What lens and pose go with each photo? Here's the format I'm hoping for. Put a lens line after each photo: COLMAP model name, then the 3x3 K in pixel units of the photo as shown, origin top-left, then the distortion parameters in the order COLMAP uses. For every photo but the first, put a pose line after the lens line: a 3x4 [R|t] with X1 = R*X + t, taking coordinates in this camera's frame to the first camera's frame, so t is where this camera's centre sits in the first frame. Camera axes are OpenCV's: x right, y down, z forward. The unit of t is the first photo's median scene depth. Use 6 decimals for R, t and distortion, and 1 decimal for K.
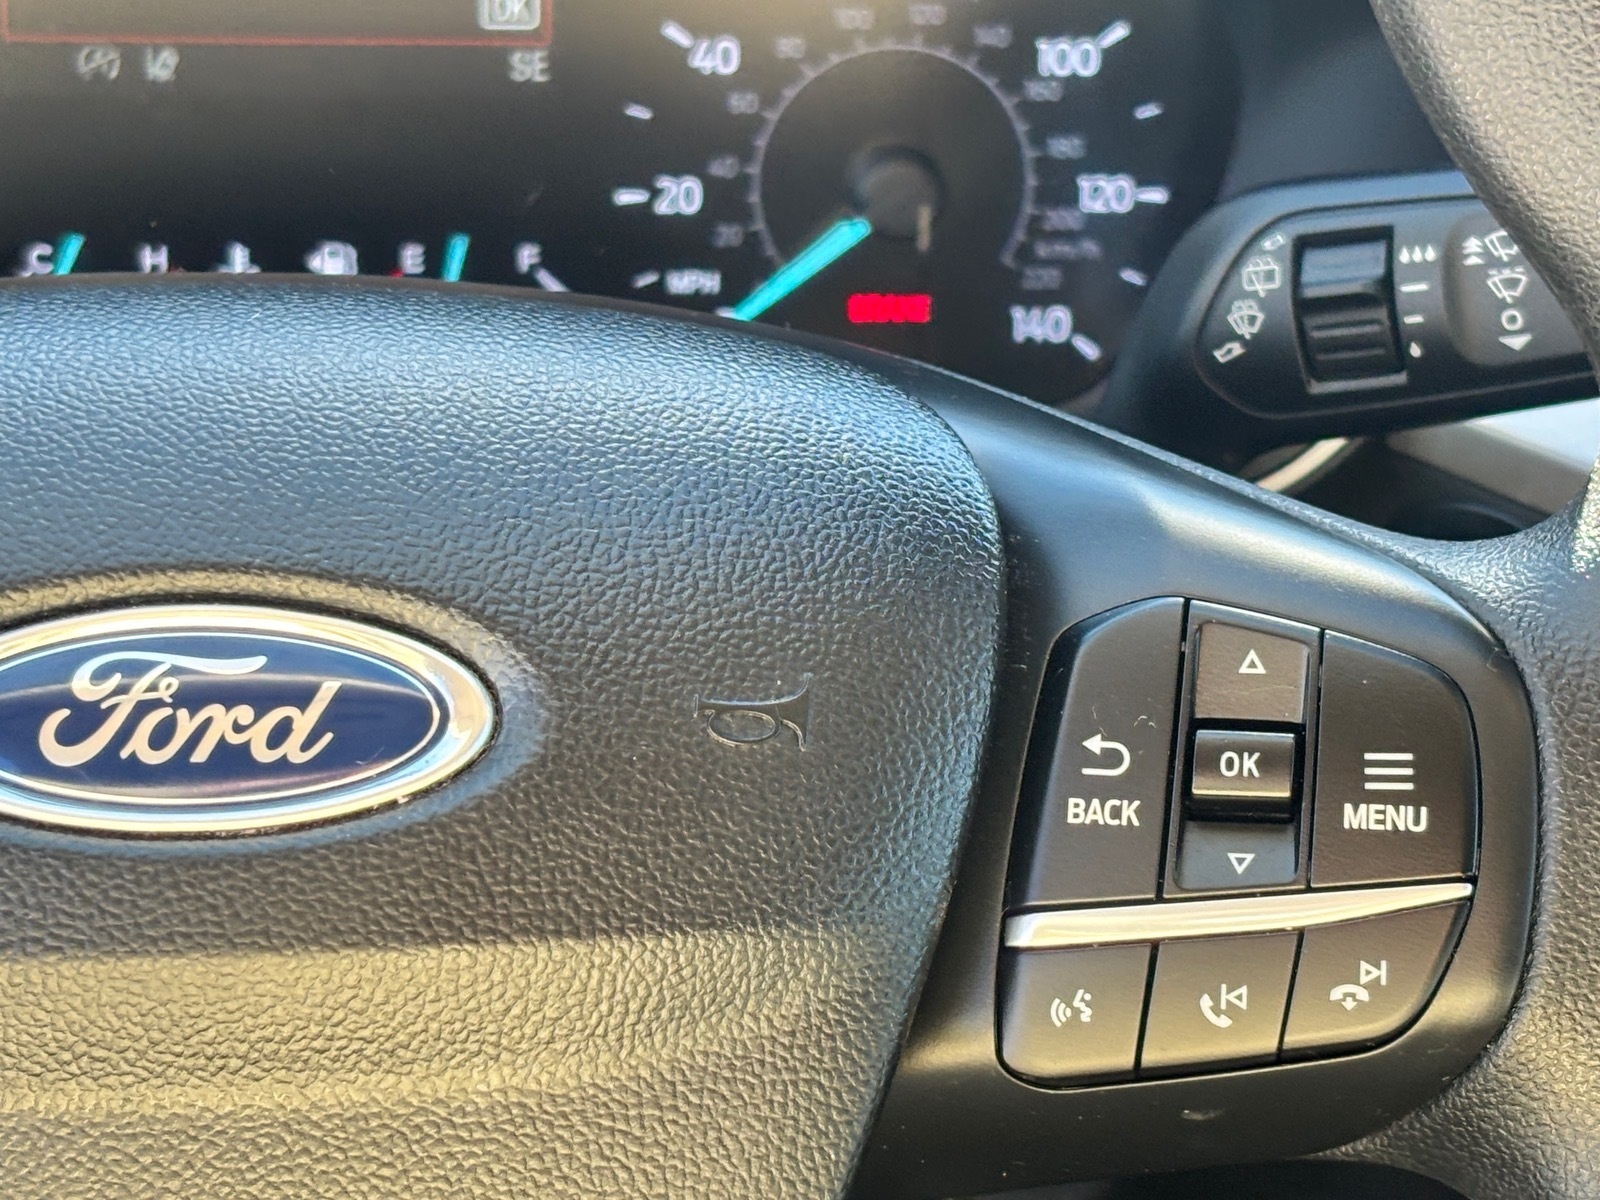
lens RADIAL K [[3952.0, 0, 888.2], [0, 3952.0, 586.2], [0, 0, 1]] dist [0.127426, 0.000000]
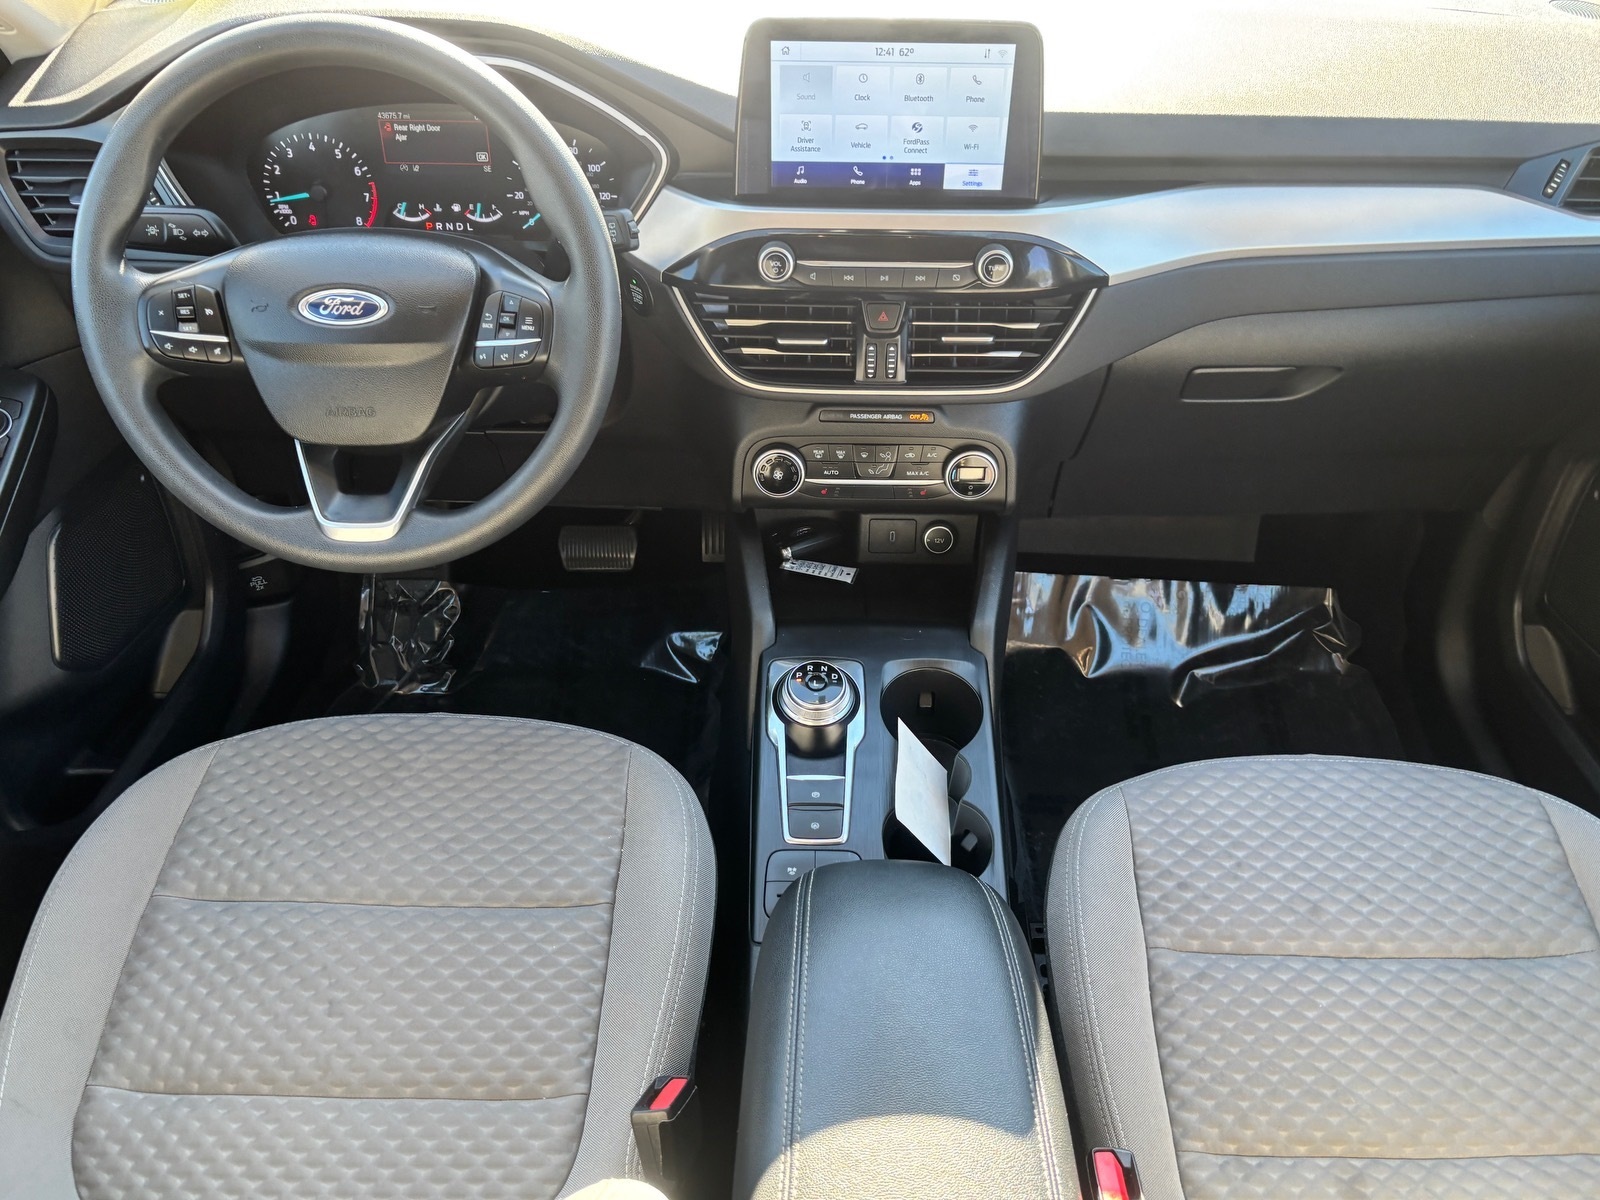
lens RADIAL K [[1293.5, 0, 819.5], [0, 1293.5, 606.5], [0, 0, 1]] dist [0.024132, -0.023550]
pose [[0.992710, 0.054773, -0.107361, 0.833803], [-0.022507, 0.959348, 0.281328, -0.109355], [0.118406, -0.276861, 0.953587, -1.062600]]
